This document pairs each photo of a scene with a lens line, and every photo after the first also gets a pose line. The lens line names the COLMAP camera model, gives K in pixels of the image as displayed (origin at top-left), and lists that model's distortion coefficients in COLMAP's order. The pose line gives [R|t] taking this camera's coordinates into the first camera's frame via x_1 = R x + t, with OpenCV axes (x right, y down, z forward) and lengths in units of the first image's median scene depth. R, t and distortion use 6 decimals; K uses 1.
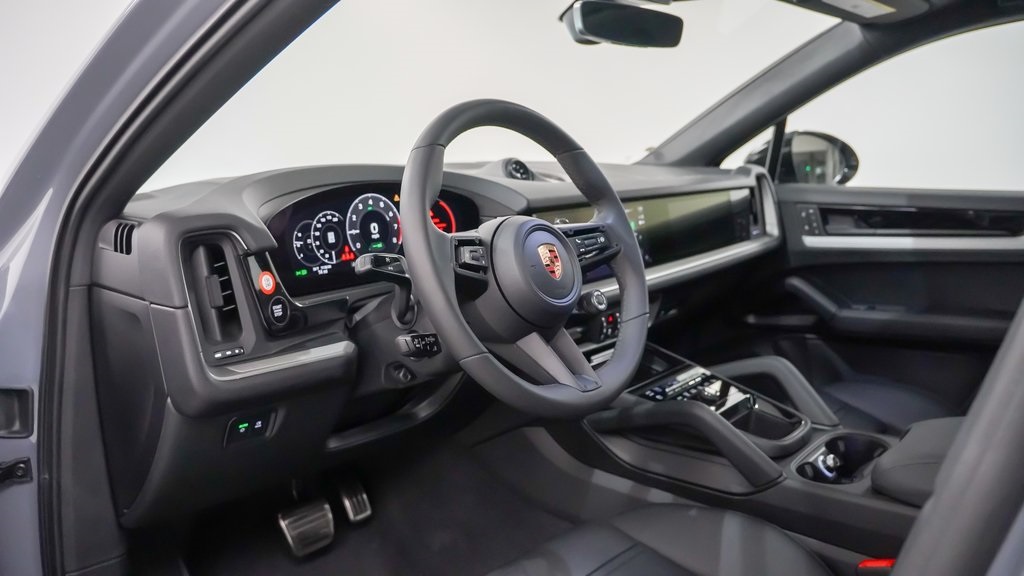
lens RADIAL K [[852.3, 0, 511.7], [0, 852.3, 289.8], [0, 0, 1]] dist [-0.052738, -0.000461]
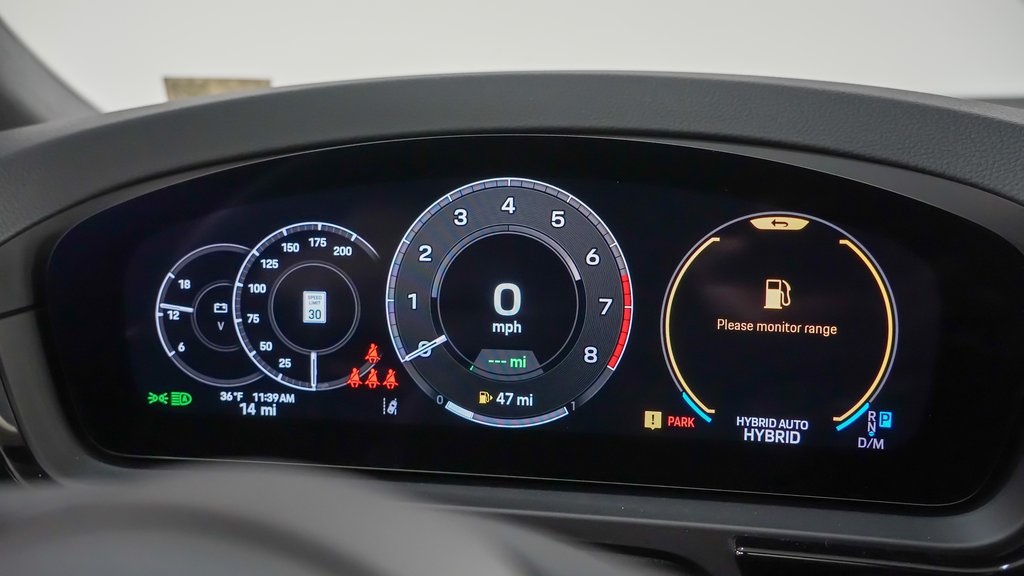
lens RADIAL K [[1010.3, 0, 512.1], [0, 1010.3, 288.4], [0, 0, 1]] dist [0.000287, 0.000000]
pose [[0.455865, 0.190861, -0.869344, 0.137119], [-0.146515, 0.979505, 0.138217, -0.129310], [0.877907, 0.064364, 0.474486, 0.889378]]
